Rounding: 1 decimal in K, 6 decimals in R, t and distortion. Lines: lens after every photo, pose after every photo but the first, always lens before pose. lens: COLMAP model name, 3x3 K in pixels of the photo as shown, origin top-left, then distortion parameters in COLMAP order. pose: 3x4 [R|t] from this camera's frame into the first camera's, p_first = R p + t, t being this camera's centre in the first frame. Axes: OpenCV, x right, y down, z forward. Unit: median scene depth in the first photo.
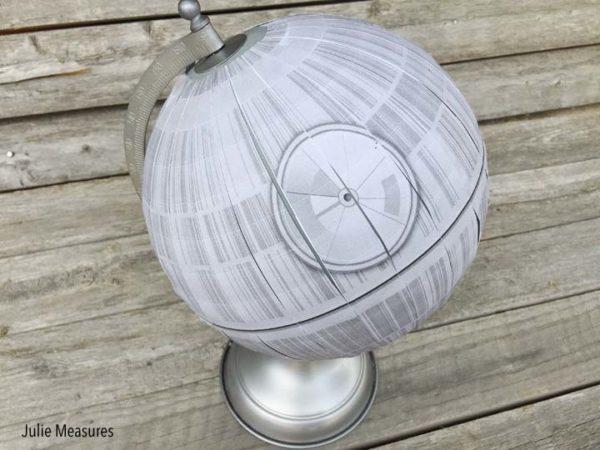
lens RADIAL K [[520.9, 0, 300.0], [0, 520.9, 225.0], [0, 0, 1]] dist [0.056623, -0.077794]
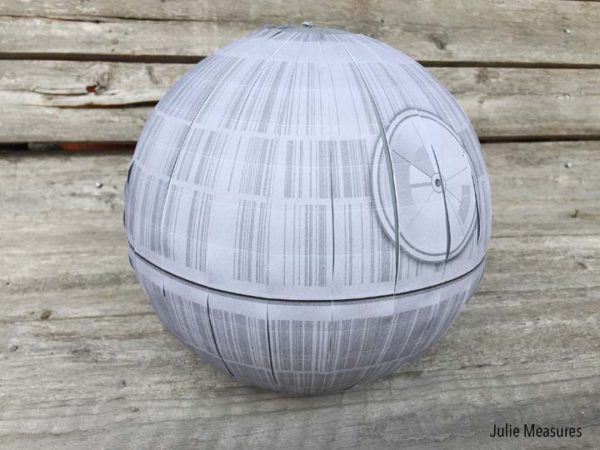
lens RADIAL K [[520.9, 0, 300.0], [0, 520.9, 225.0], [0, 0, 1]] dist [0.056623, -0.077794]
pose [[0.842225, 0.404205, 0.356756, -0.413488], [-0.262510, 0.885452, -0.383488, 0.428086], [-0.470898, 0.229331, 0.851858, 0.268549]]
